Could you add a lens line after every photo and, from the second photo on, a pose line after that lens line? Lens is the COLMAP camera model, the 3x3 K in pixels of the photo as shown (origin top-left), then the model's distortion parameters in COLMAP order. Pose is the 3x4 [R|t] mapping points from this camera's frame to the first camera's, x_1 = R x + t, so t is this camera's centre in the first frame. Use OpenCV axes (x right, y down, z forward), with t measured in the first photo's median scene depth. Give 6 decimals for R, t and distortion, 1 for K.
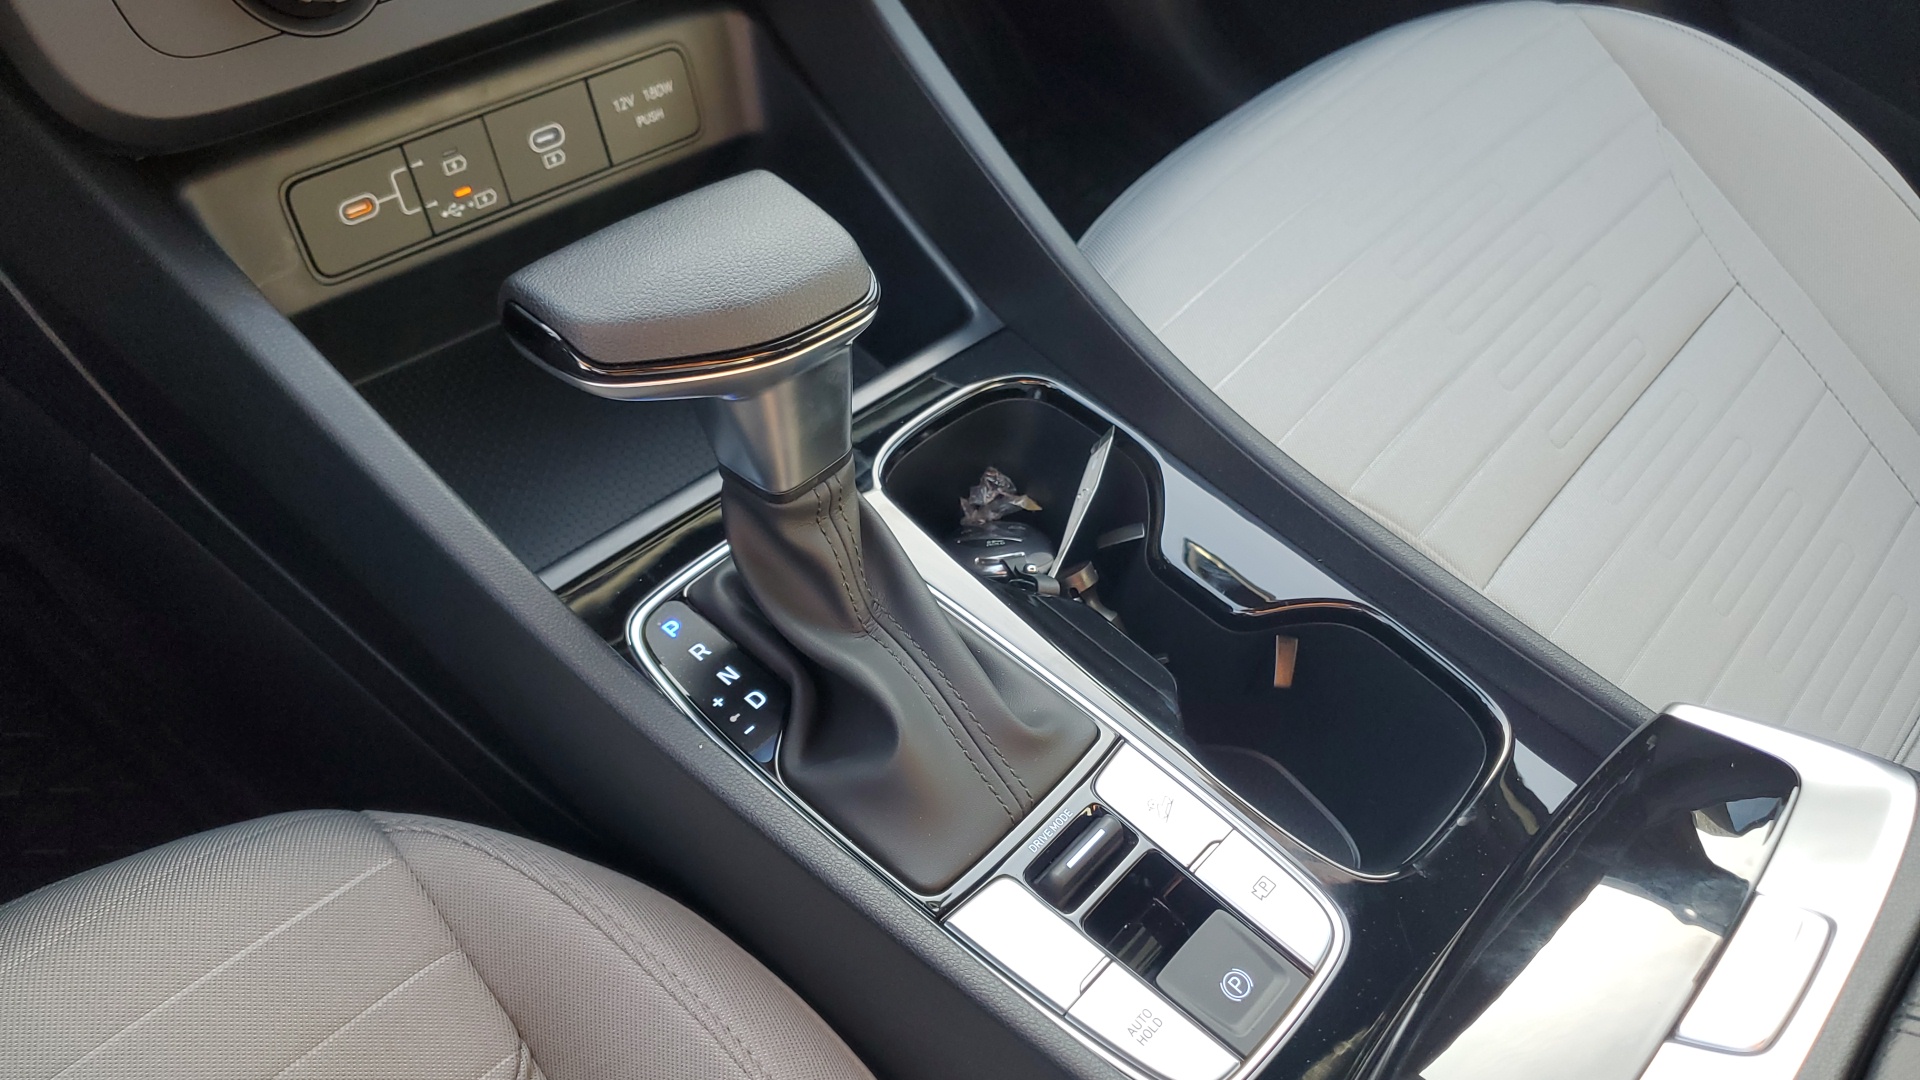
lens RADIAL K [[1518.2, 0, 934.9], [0, 1518.2, 557.1], [0, 0, 1]] dist [0.048835, -0.070983]
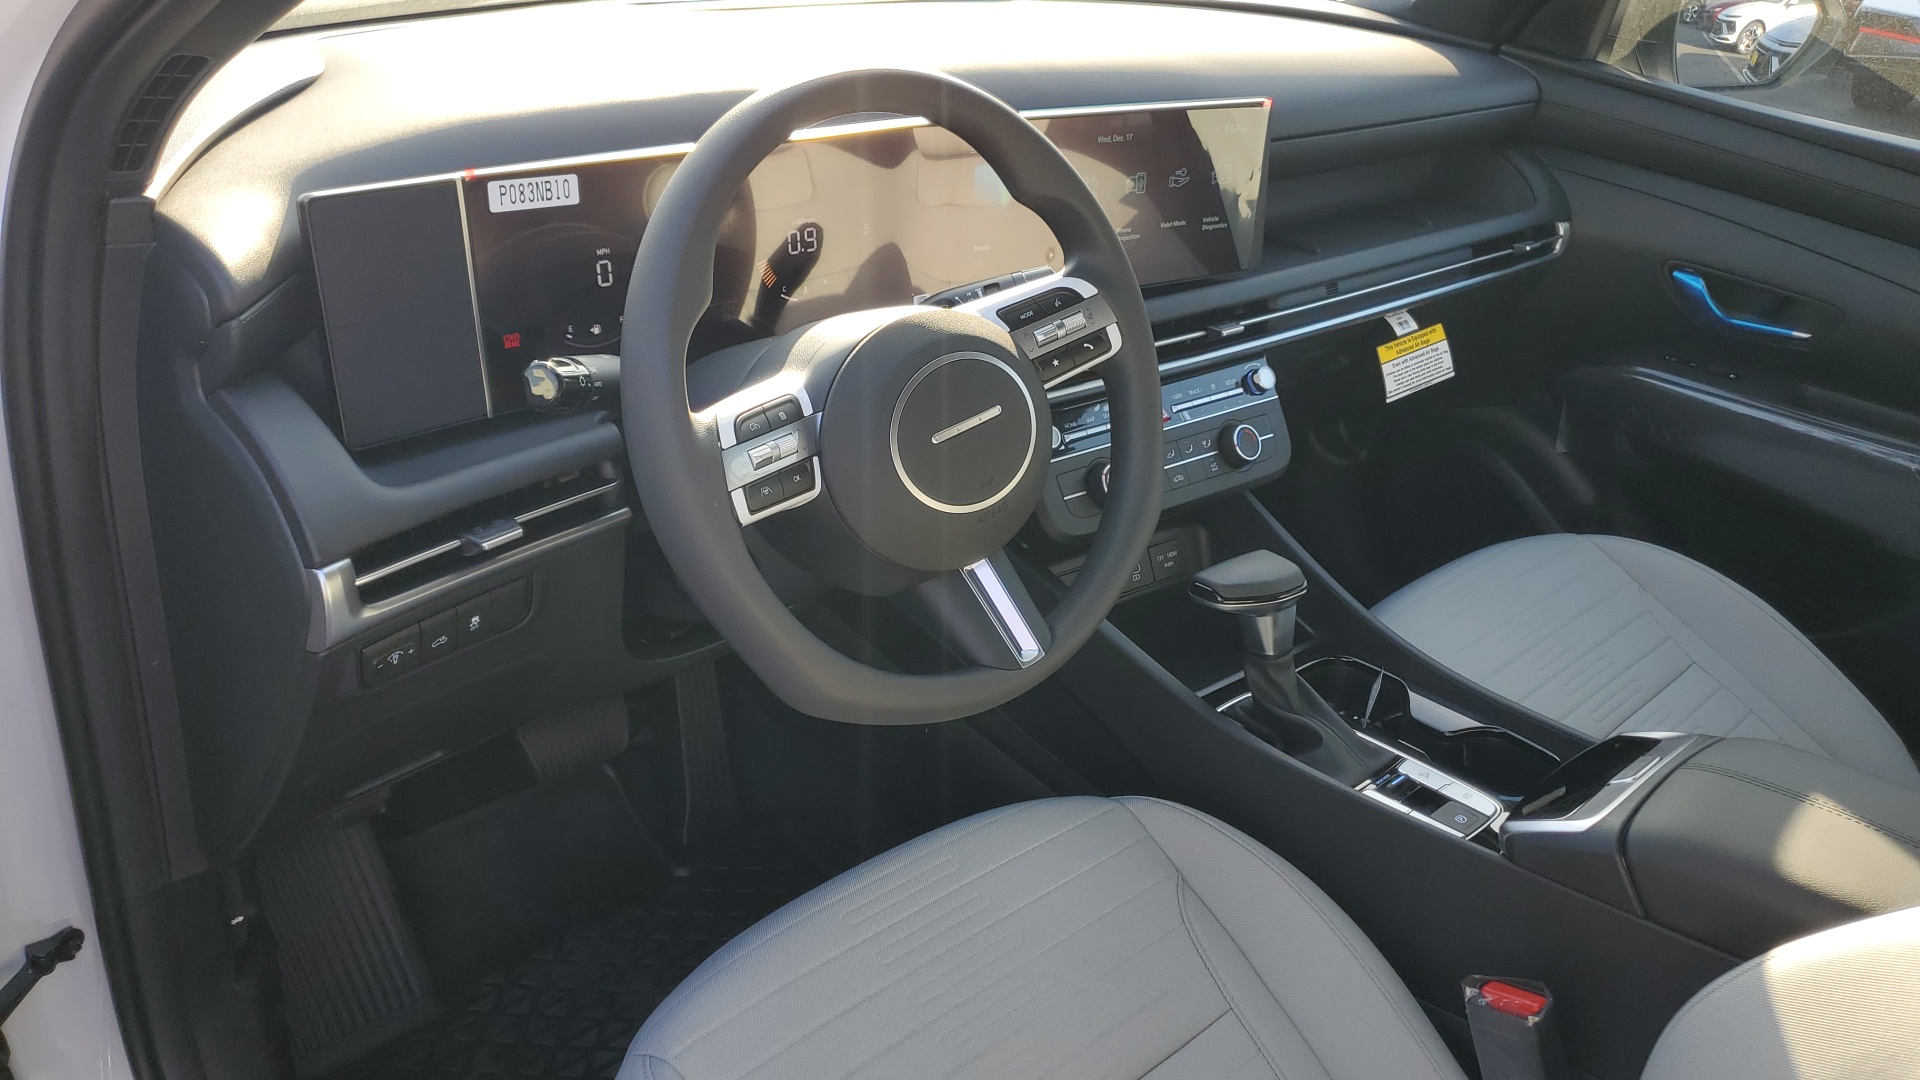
lens RADIAL K [[1518.2, 0, 958.6], [0, 1518.2, 526.9], [0, 0, 1]] dist [0.048835, -0.070983]
pose [[0.996921, -0.019813, -0.075862, -0.362405], [-0.014107, 0.906429, -0.422122, 0.733874], [0.077127, 0.421893, 0.903359, -1.326841]]
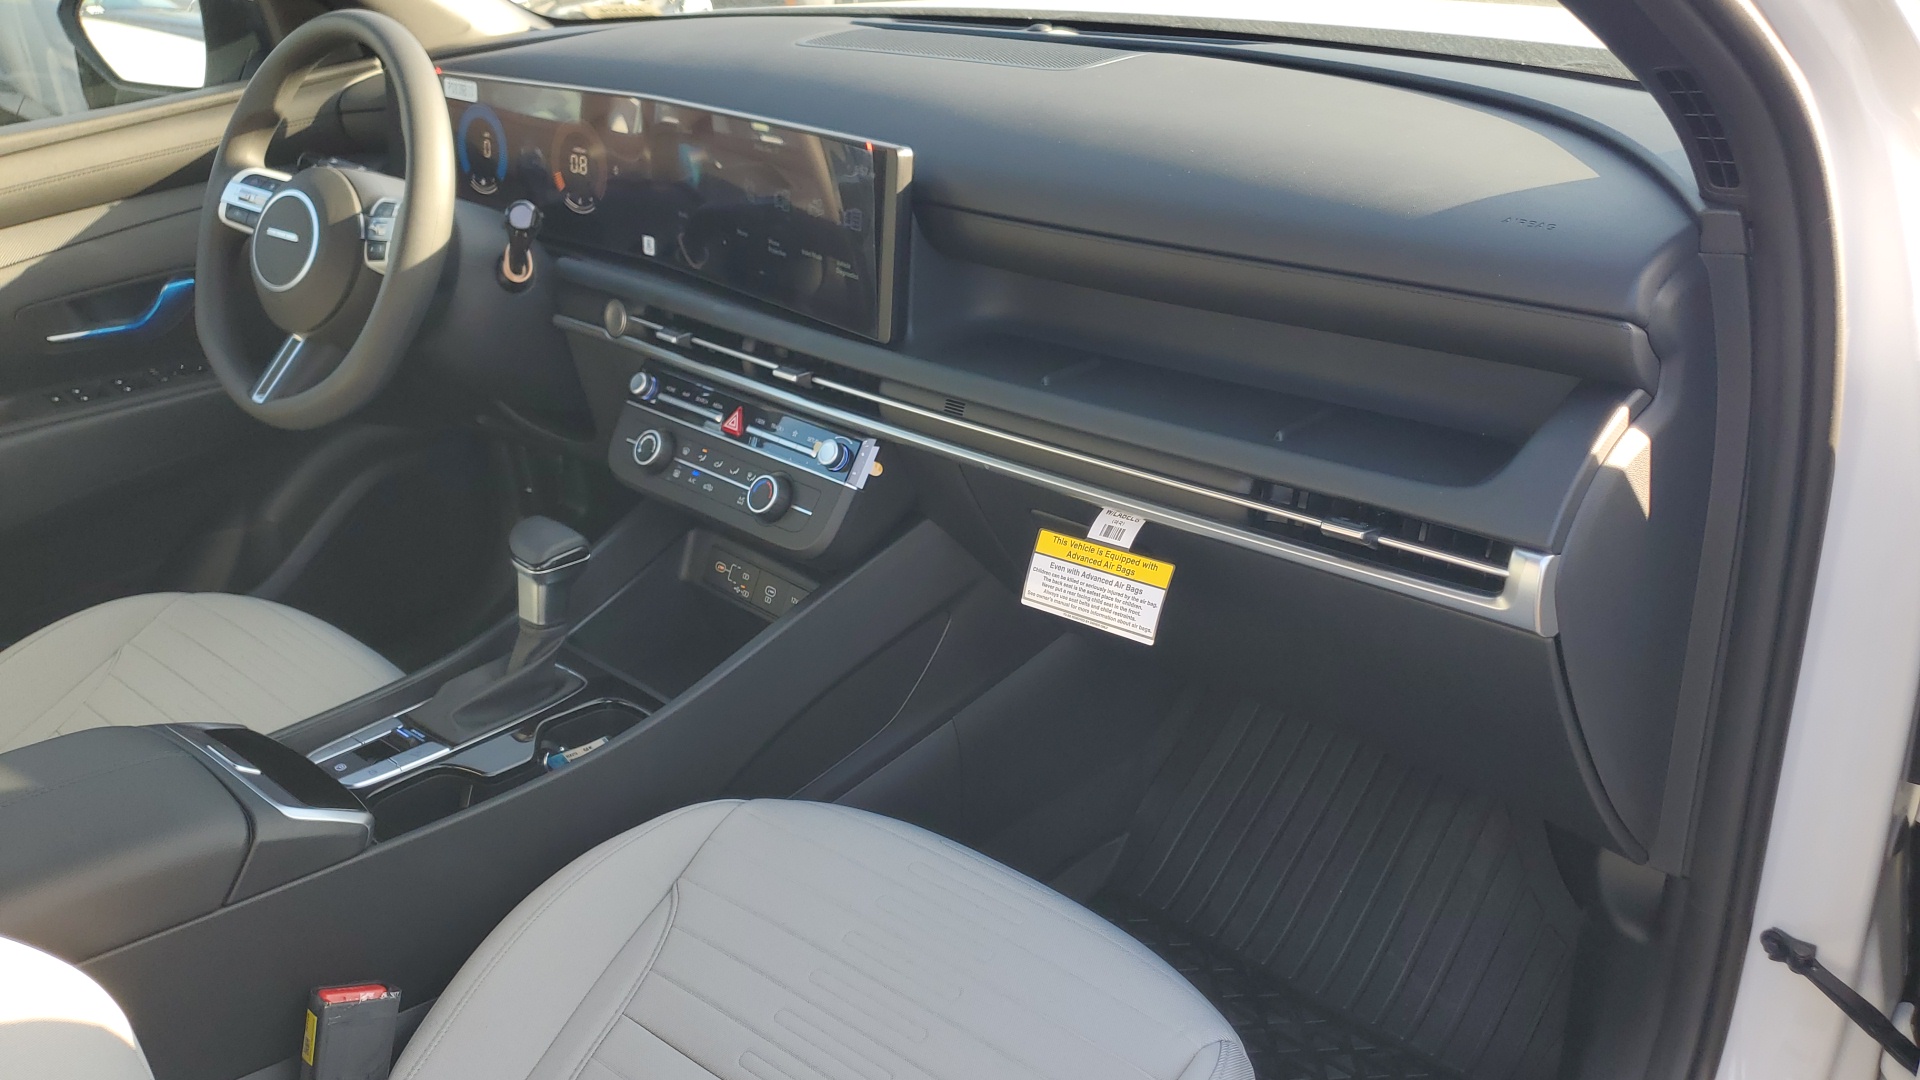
lens RADIAL K [[1518.2, 0, 1003.4], [0, 1518.2, 562.6], [0, 0, 1]] dist [0.048835, -0.070983]
pose [[0.043806, 0.306989, -0.950704, 2.148526], [-0.757365, 0.630799, 0.168792, -1.036640], [0.651521, 0.712636, 0.260136, 0.594852]]
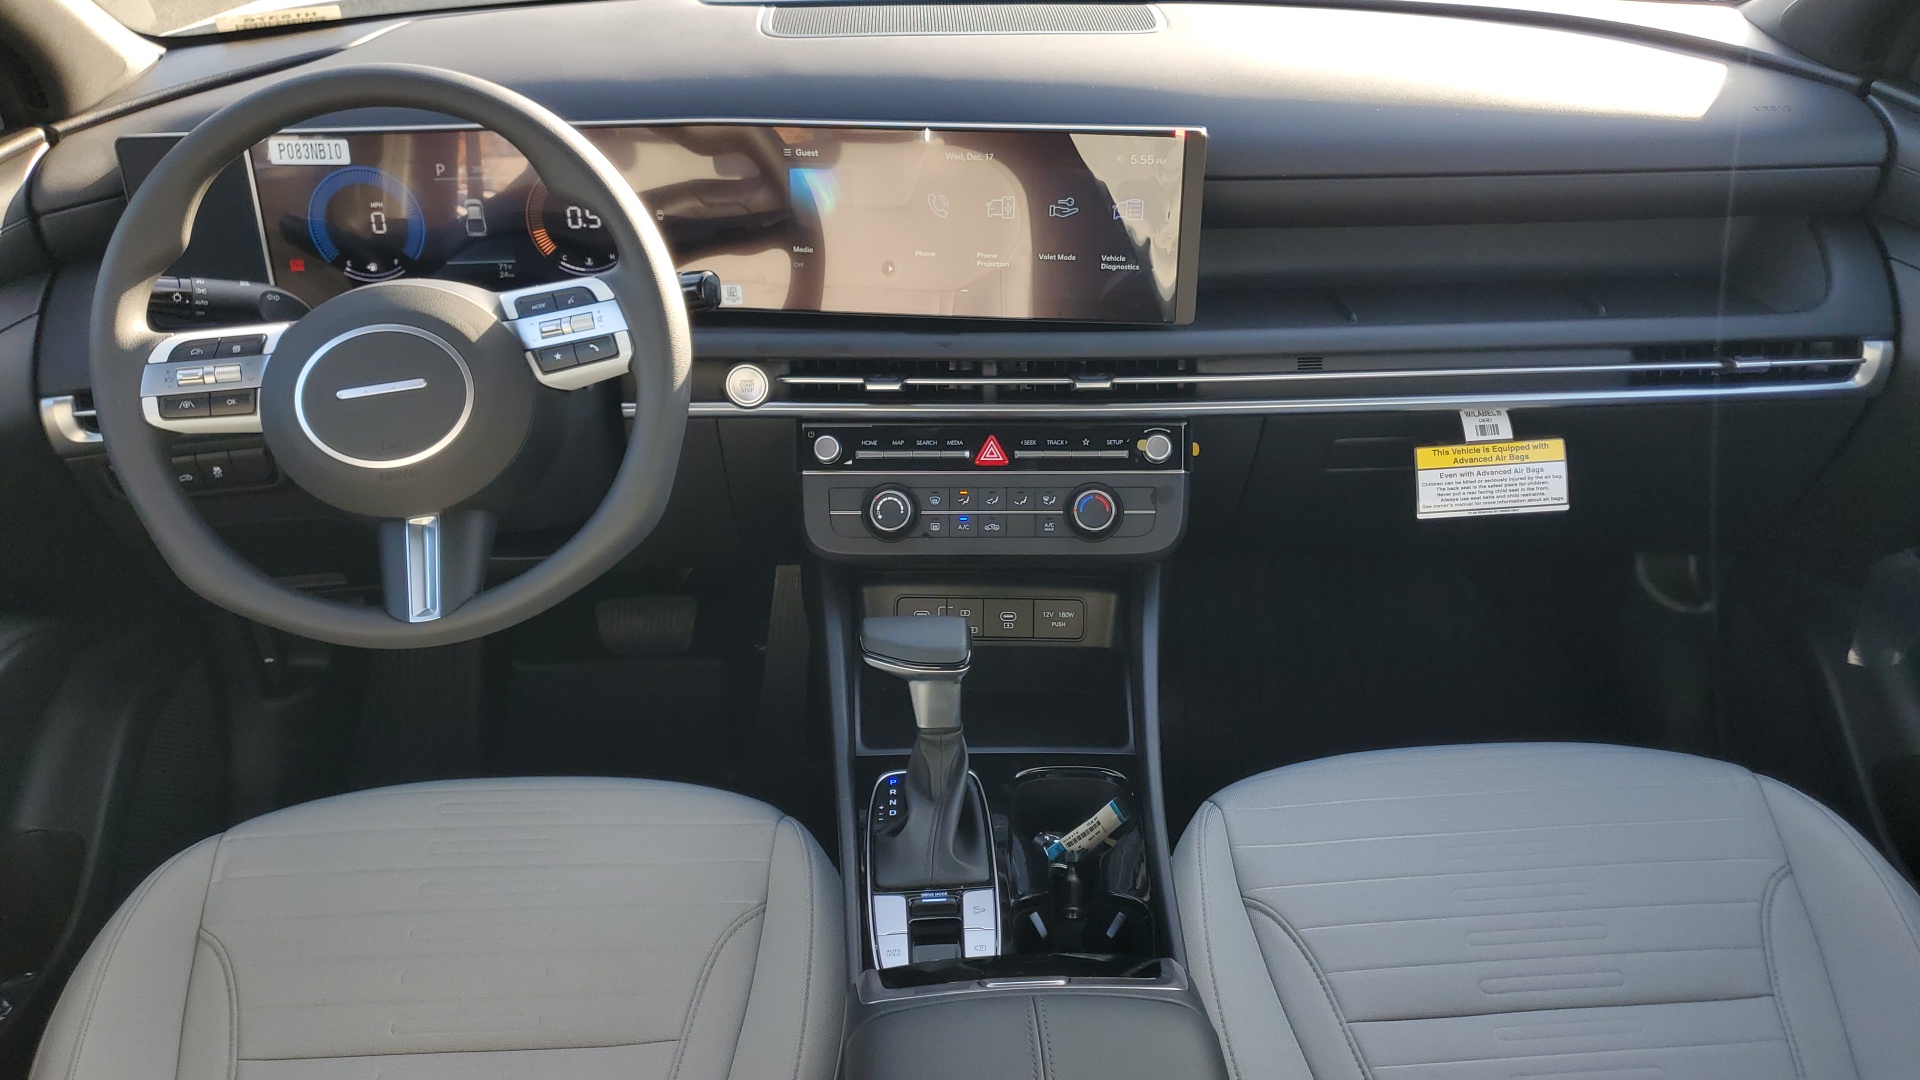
lens RADIAL K [[1518.2, 0, 982.6], [0, 1518.2, 535.6], [0, 0, 1]] dist [0.048835, -0.070983]
pose [[0.704417, 0.221196, -0.674440, 1.296198], [-0.479982, 0.848449, -0.223051, 0.160989], [0.522890, 0.480840, 0.703832, -0.734795]]
